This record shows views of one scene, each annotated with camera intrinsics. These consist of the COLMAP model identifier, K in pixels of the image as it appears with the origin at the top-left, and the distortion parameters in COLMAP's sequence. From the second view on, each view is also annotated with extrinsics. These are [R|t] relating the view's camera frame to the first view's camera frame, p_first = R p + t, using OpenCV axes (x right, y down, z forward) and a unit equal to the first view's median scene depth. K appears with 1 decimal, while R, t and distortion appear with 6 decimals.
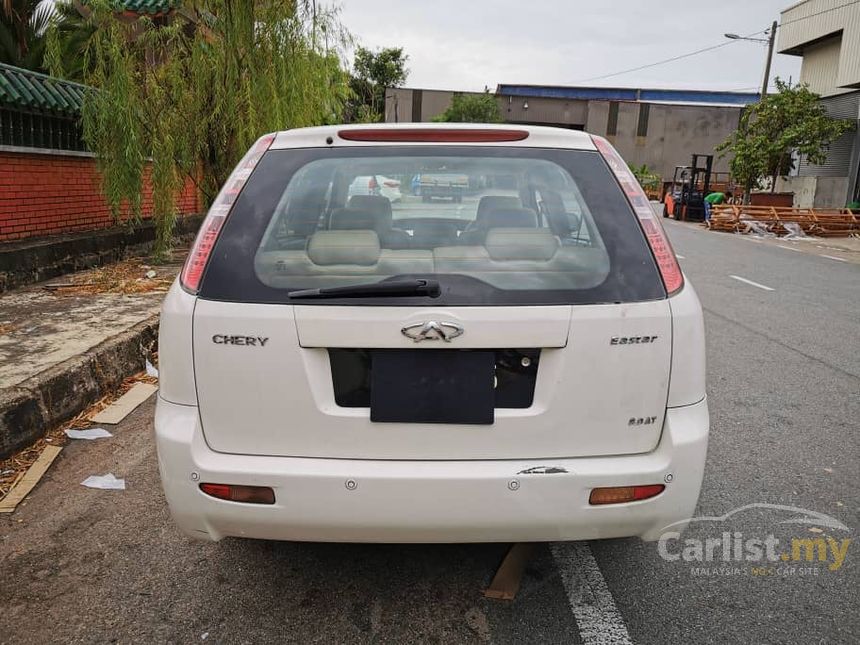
lens RADIAL K [[656.8, 0, 429.4], [0, 656.8, 316.0], [0, 0, 1]] dist [0.037236, -0.061989]
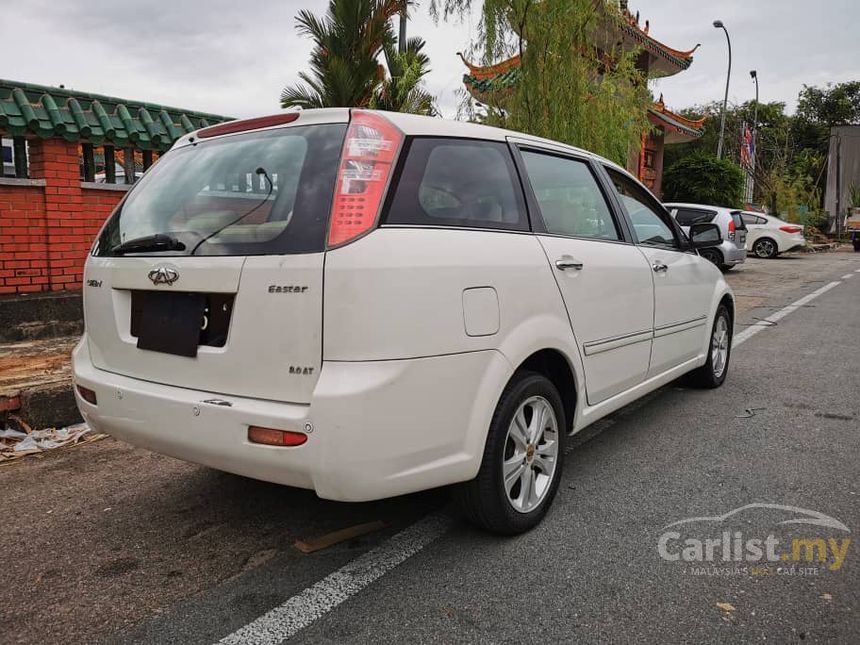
lens RADIAL K [[646.8, 0, 430.0], [0, 646.8, 322.5], [0, 0, 1]] dist [0.001213, -0.001652]
pose [[0.822074, 0.051434, -0.567053, 1.042813], [-0.089598, 0.995189, -0.039626, 0.105534], [0.562287, 0.083382, 0.822728, 0.272763]]
